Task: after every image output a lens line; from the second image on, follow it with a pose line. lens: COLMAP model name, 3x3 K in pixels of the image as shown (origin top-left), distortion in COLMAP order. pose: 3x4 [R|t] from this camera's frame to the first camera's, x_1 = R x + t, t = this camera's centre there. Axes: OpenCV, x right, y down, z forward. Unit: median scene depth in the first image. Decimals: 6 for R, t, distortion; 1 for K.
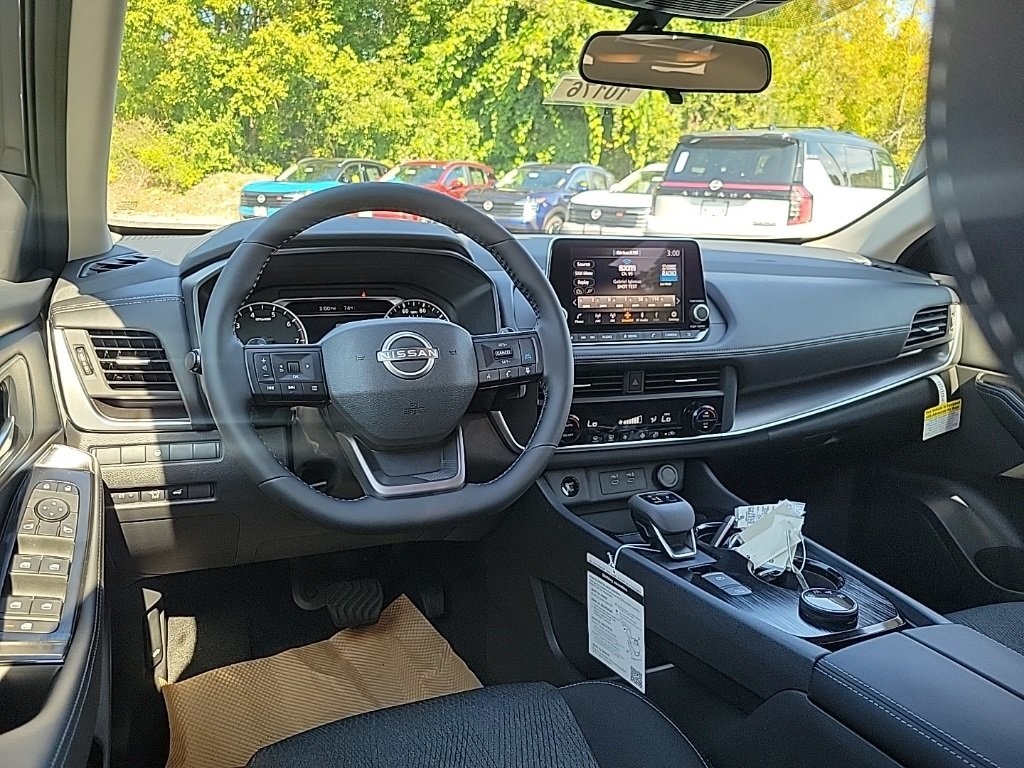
lens RADIAL K [[768.6, 0, 516.4], [0, 768.6, 380.2], [0, 0, 1]] dist [0.030651, -0.014768]
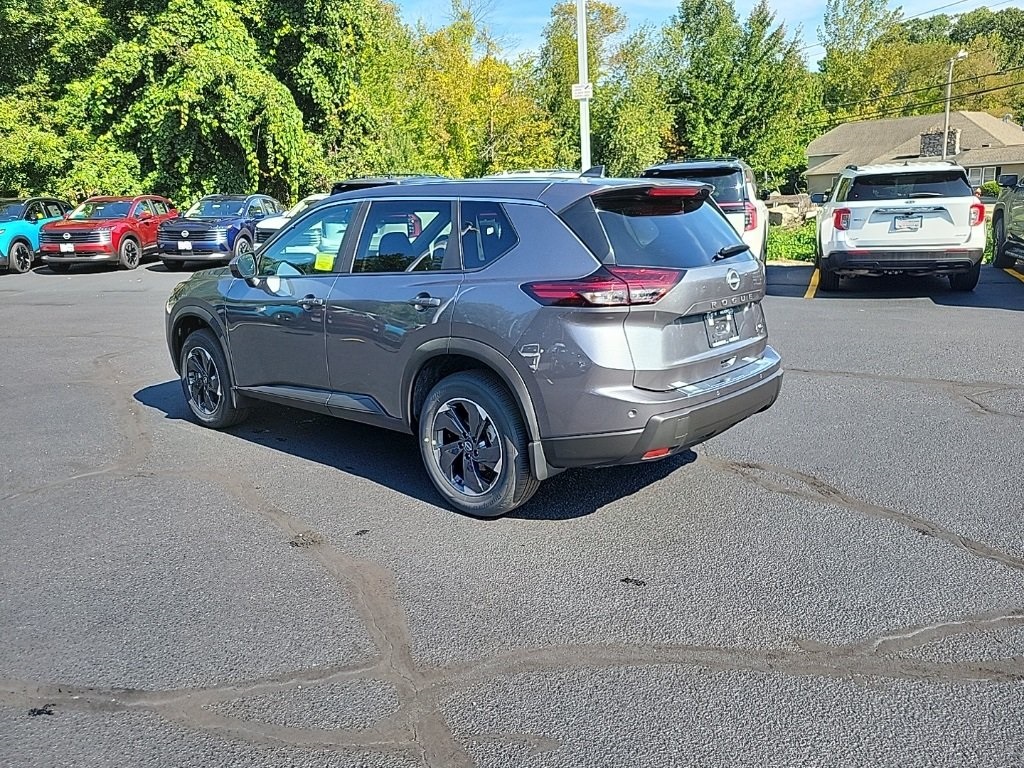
lens RADIAL K [[768.6, 0, 510.3], [0, 768.6, 380.5], [0, 0, 1]] dist [0.030651, -0.014768]
pose [[0.904092, -0.149009, 0.400516, -0.061392], [0.149239, 0.988321, 0.030818, 0.031884], [-0.400431, 0.031910, 0.915771, -0.227638]]
